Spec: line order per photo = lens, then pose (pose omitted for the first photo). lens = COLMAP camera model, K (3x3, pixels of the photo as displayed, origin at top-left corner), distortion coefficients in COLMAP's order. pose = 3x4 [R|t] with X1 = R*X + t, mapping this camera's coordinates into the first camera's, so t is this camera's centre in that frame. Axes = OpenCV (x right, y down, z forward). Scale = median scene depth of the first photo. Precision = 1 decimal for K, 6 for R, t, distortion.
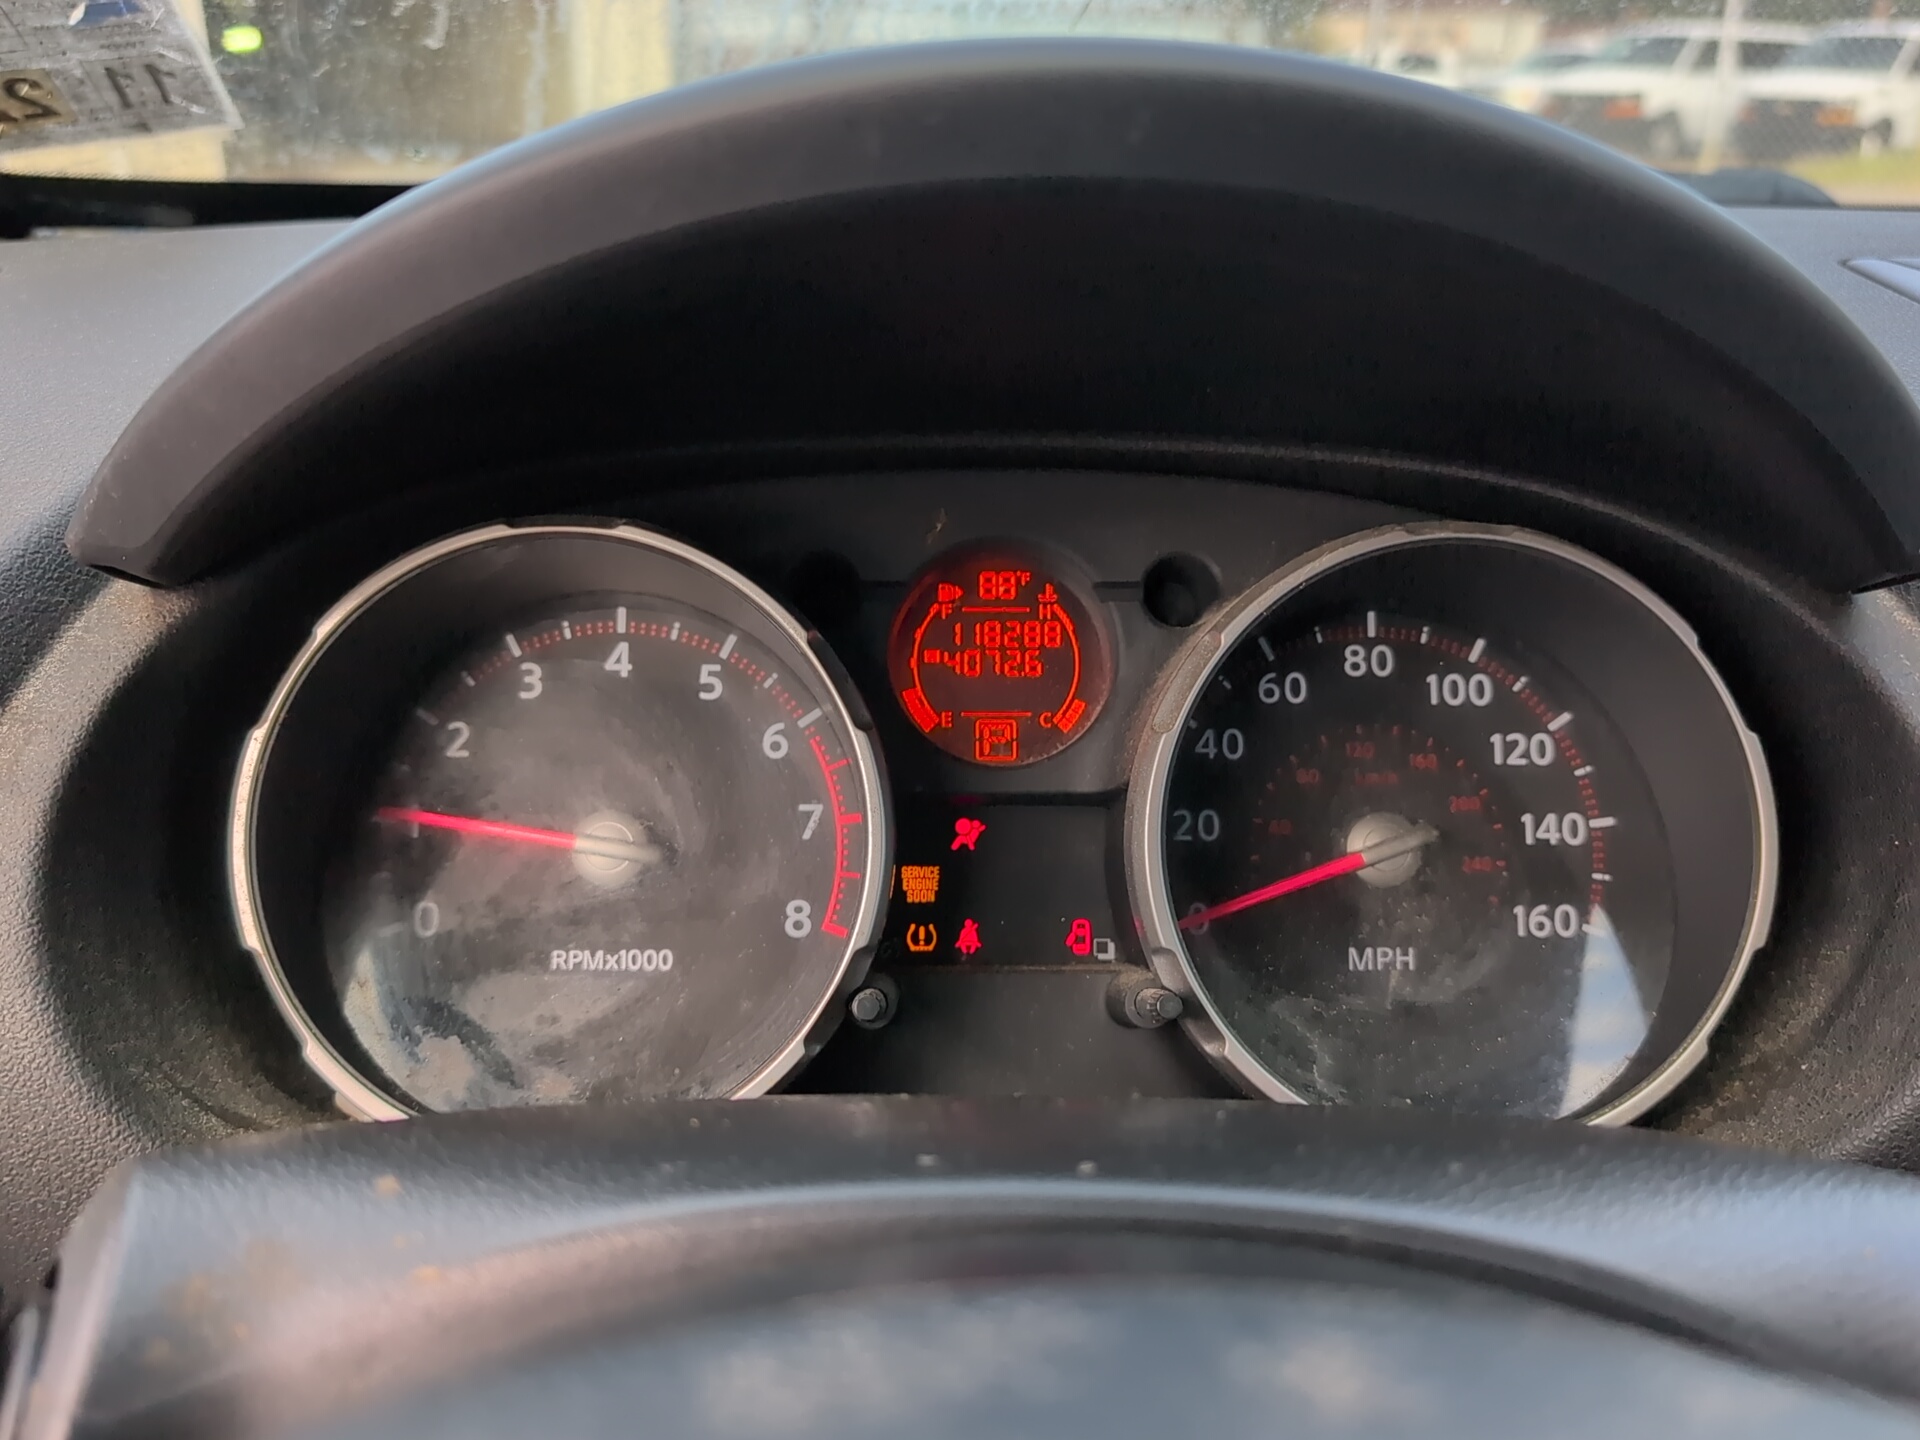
lens RADIAL K [[1561.2, 0, 944.2], [0, 1561.2, 717.7], [0, 0, 1]] dist [0.009717, -0.068134]
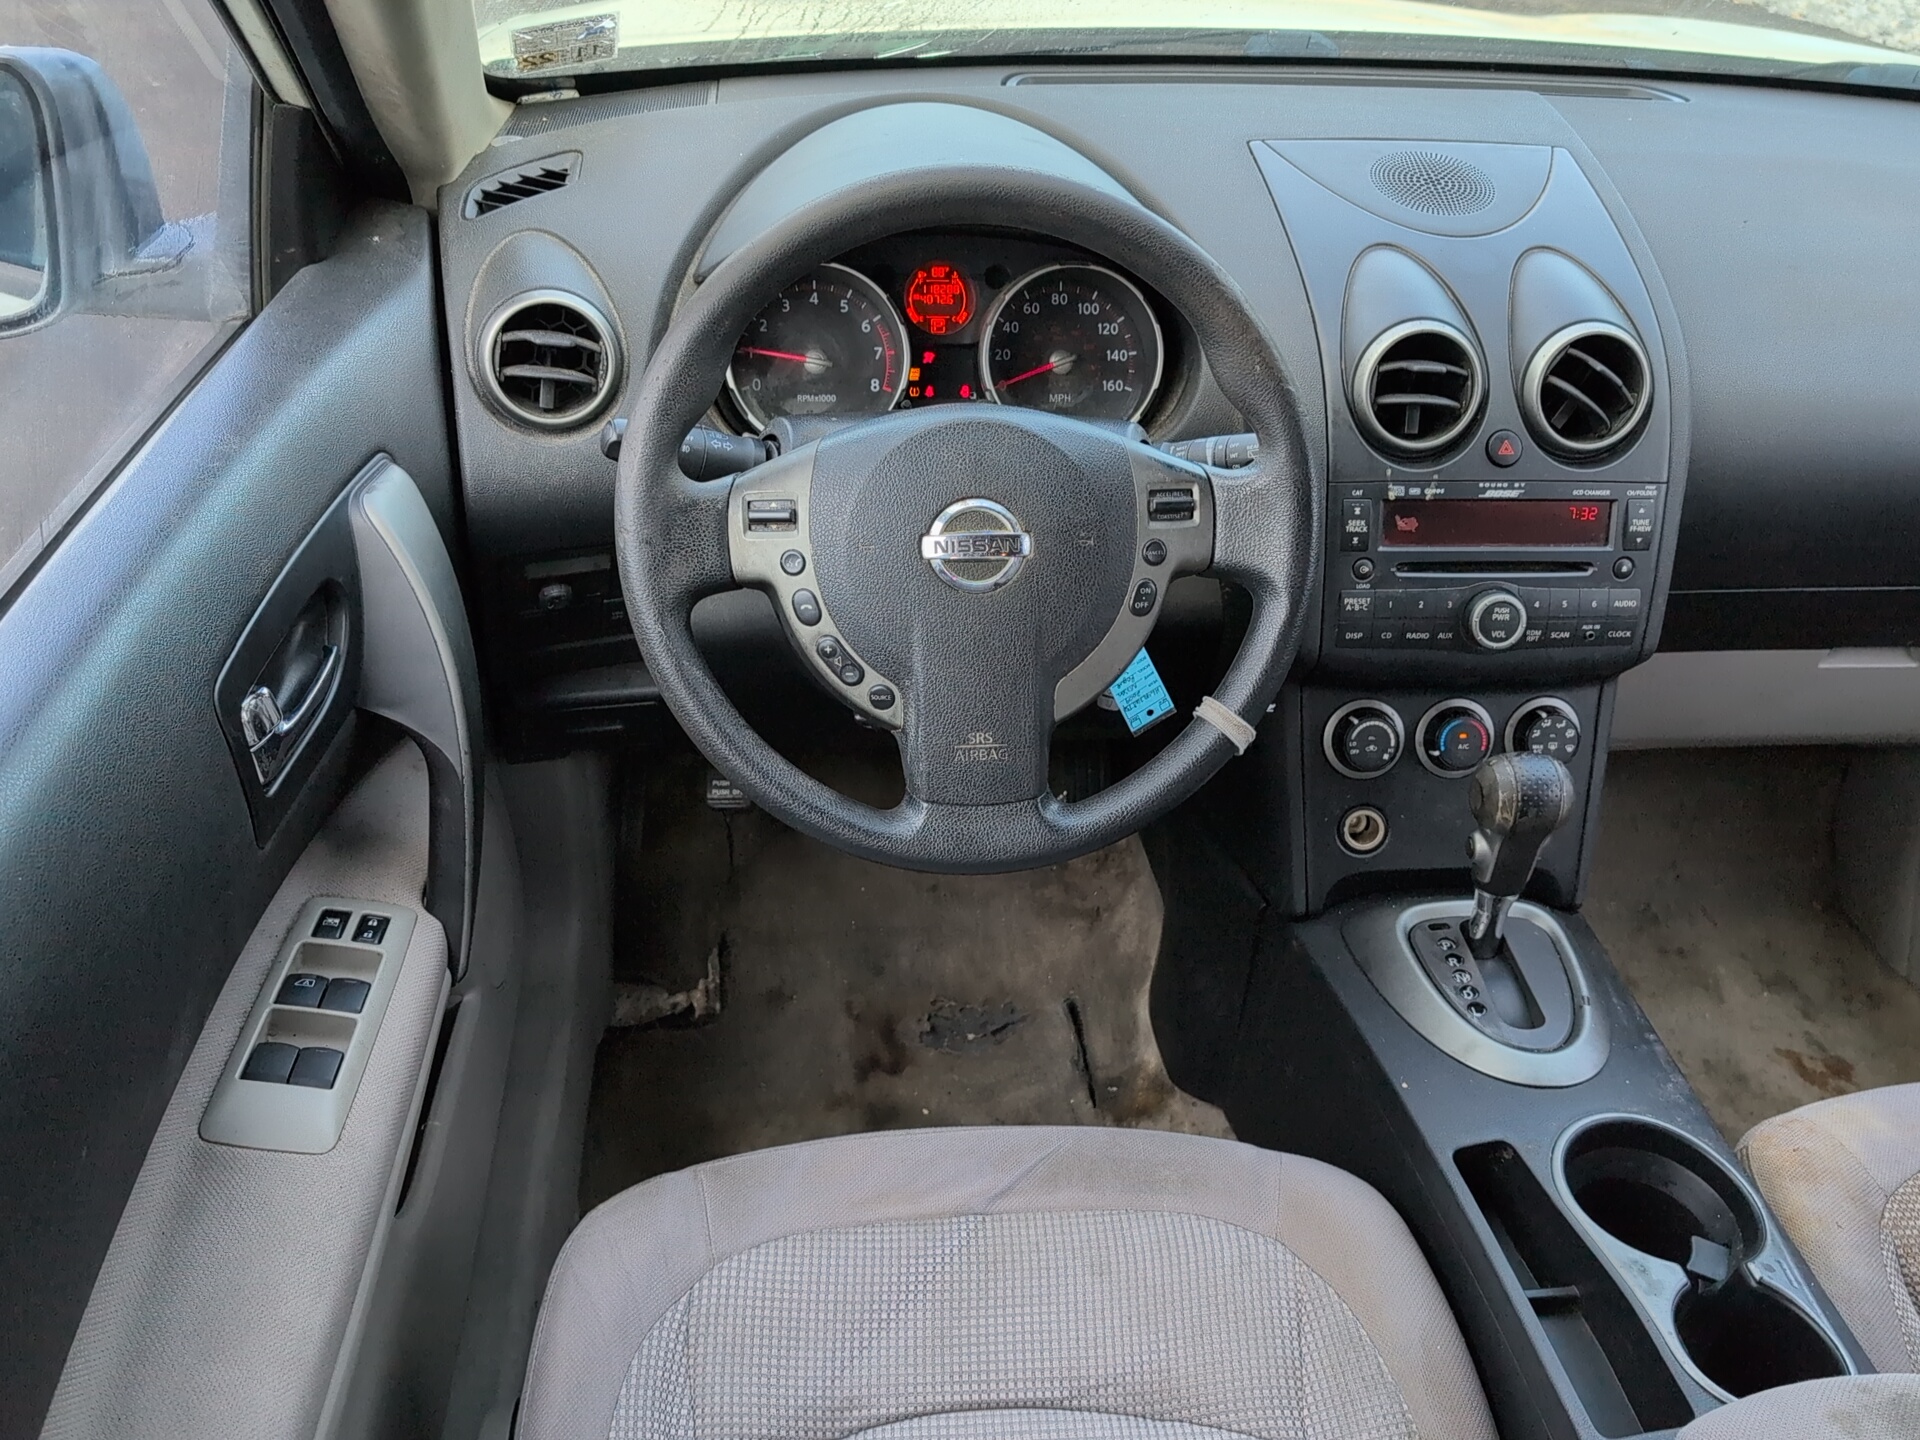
lens RADIAL K [[1532.8, 0, 960.0], [0, 1532.8, 720.0], [0, 0, 1]] dist [0.074411, -0.264750]
pose [[0.996479, -0.020803, 0.081224, -0.185339], [-0.002455, 0.961078, 0.276265, -0.076726], [-0.083810, -0.275491, 0.957643, -2.114904]]
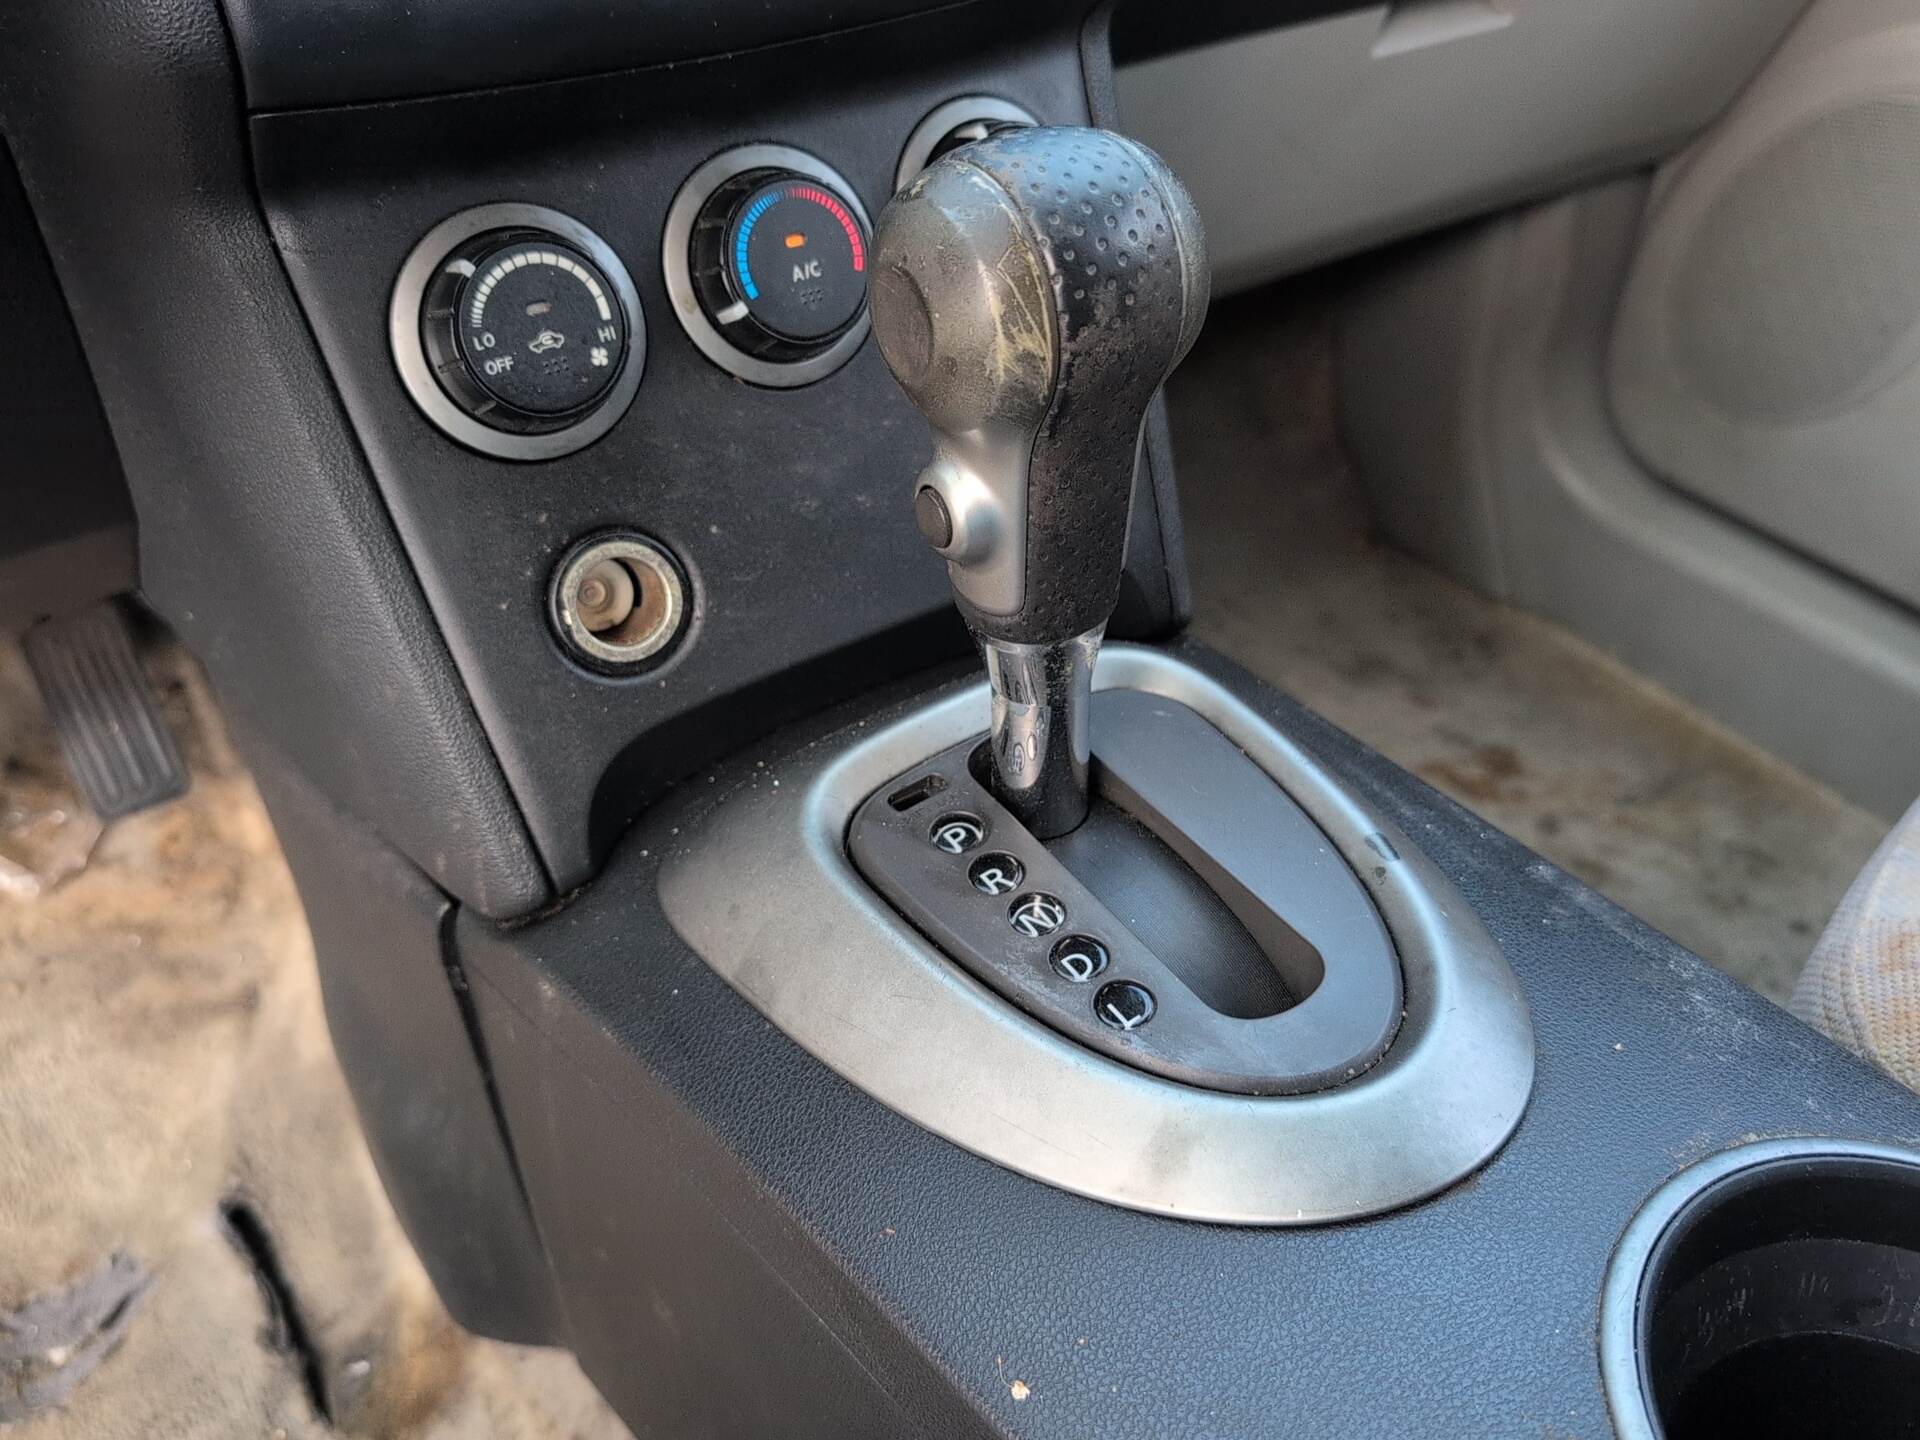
lens RADIAL K [[1636.3, 0, 954.1], [0, 1636.3, 712.5], [0, 0, 1]] dist [-0.009834, -0.011782]
pose [[0.826292, -0.359534, 0.433564, 0.541268], [0.199563, 0.906708, 0.371559, 0.681533], [-0.526703, -0.220493, 0.820955, -0.343217]]
